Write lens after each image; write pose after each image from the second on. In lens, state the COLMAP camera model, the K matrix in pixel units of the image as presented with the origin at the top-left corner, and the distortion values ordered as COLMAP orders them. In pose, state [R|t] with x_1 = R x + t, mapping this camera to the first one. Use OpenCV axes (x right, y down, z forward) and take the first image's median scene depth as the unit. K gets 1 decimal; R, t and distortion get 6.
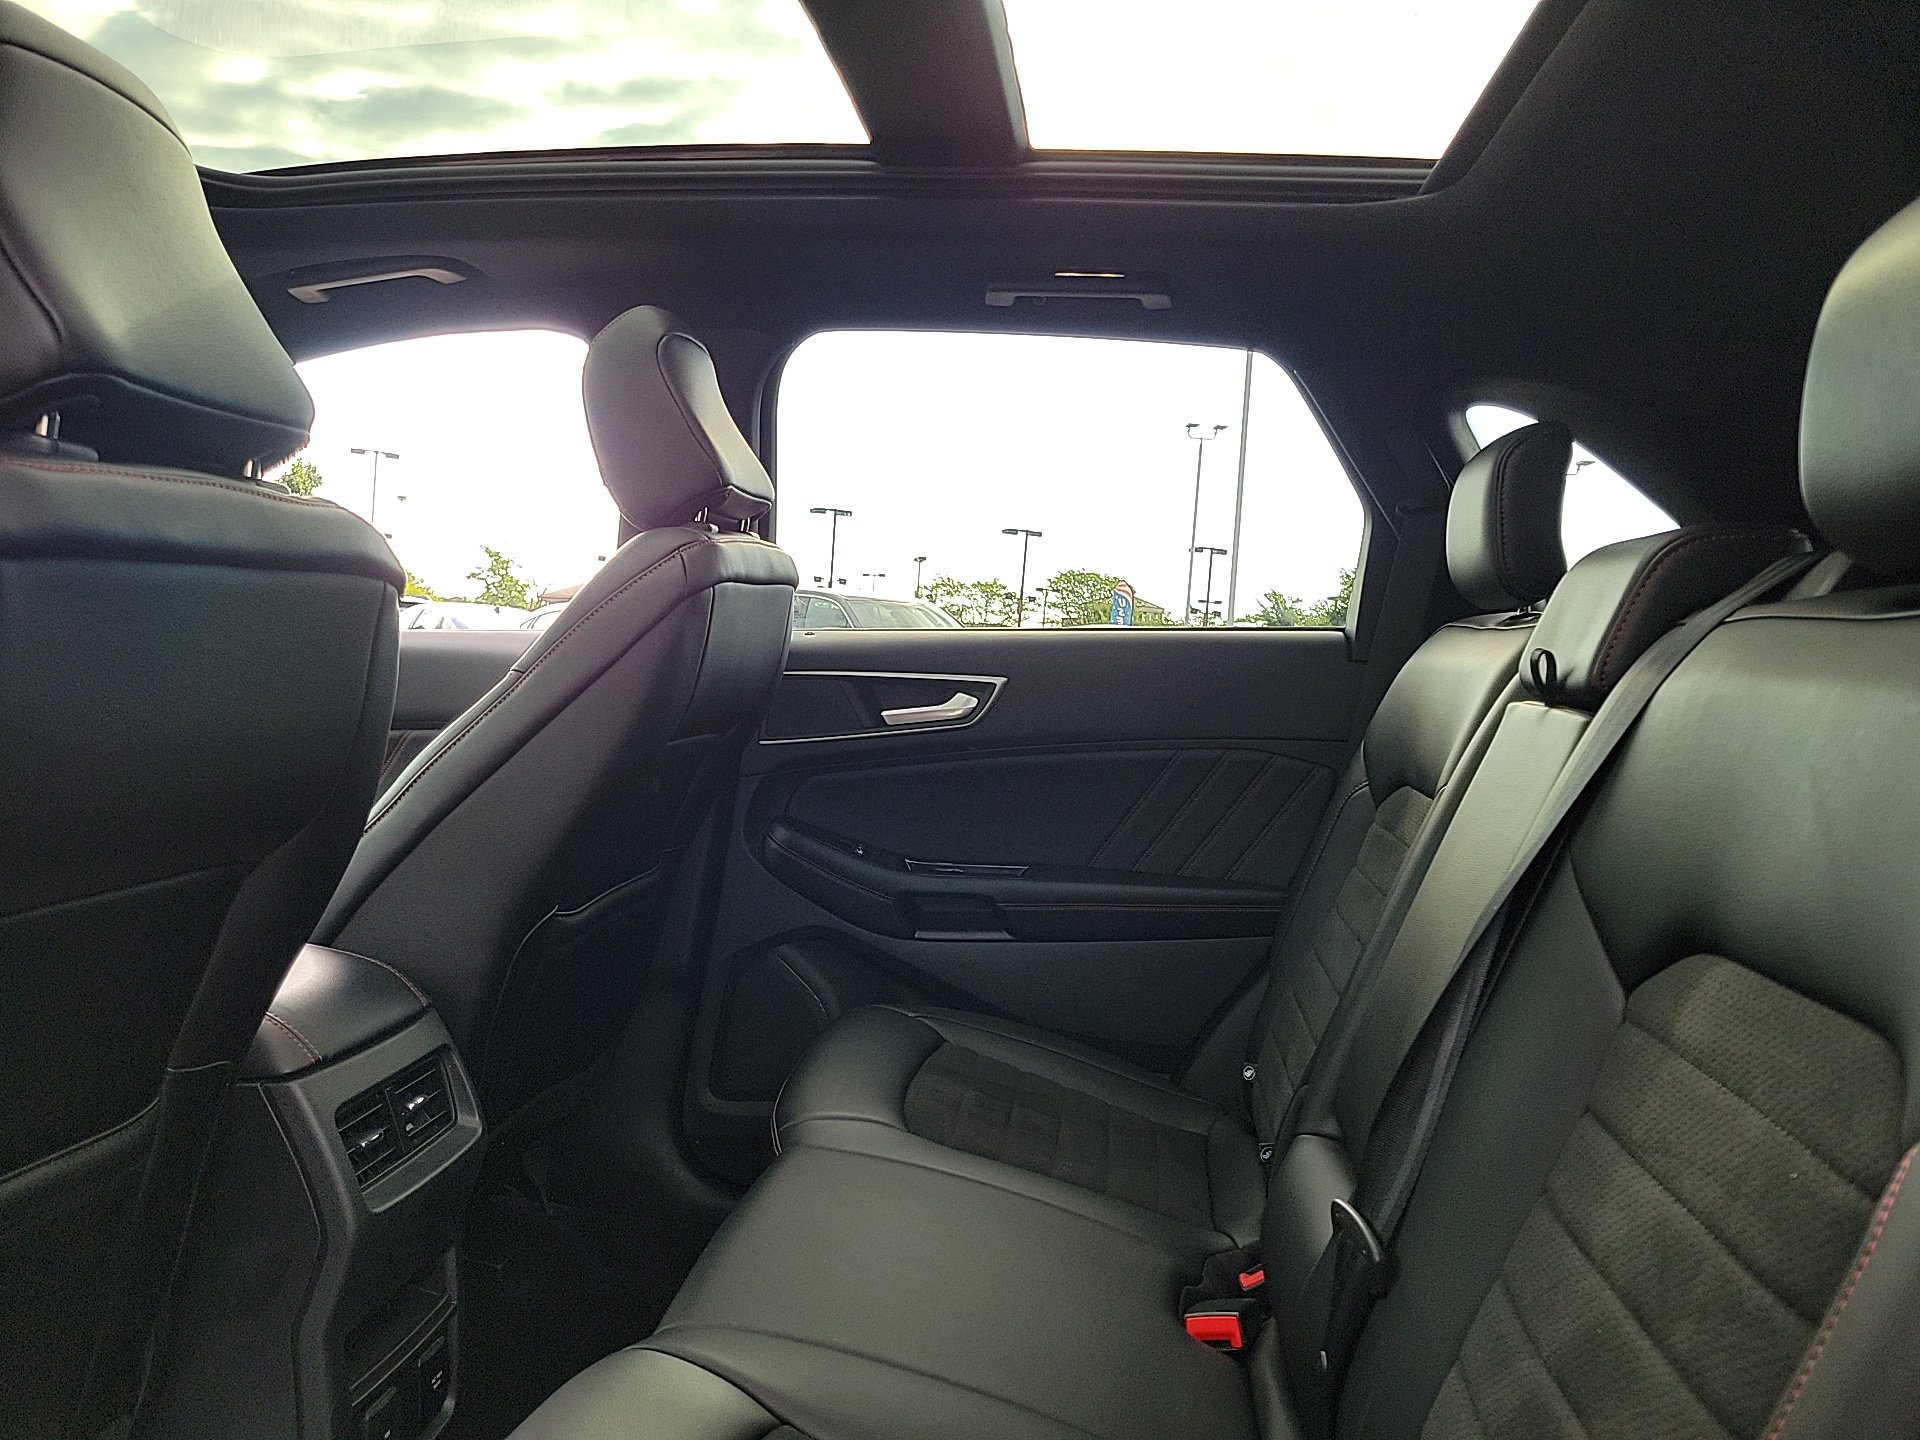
lens RADIAL K [[1454.2, 0, 970.5], [0, 1454.2, 708.0], [0, 0, 1]] dist [0.035377, -0.029855]
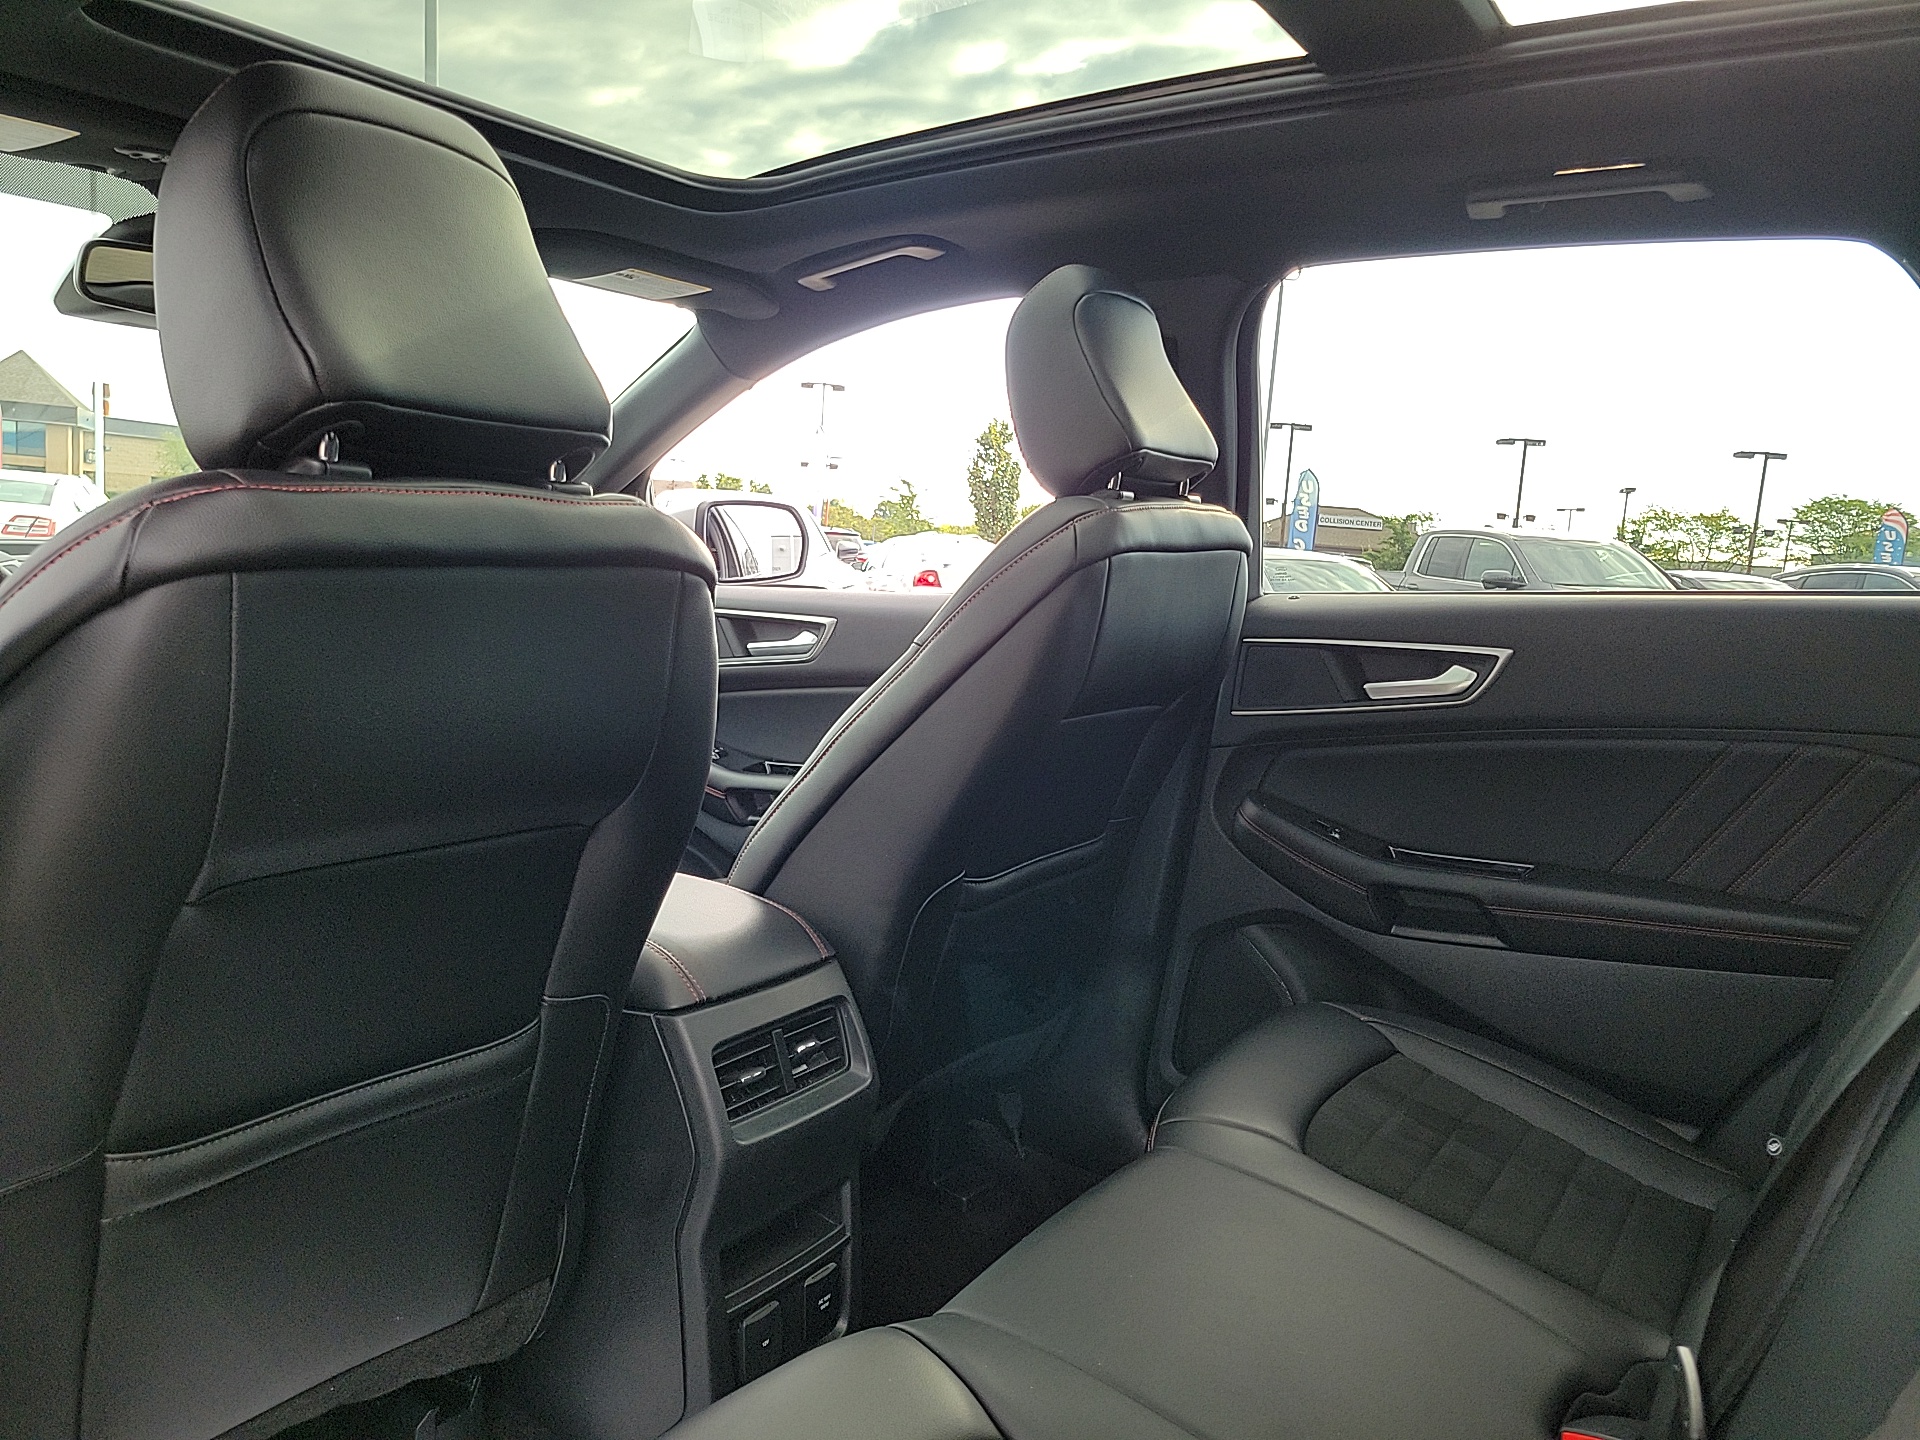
lens RADIAL K [[1454.2, 0, 968.3], [0, 1454.2, 732.1], [0, 0, 1]] dist [0.035377, -0.029855]
pose [[0.892492, 0.045719, -0.448740, 0.159255], [-0.019700, 0.997852, 0.062482, -0.024598], [0.450633, -0.046924, 0.891475, 0.088016]]
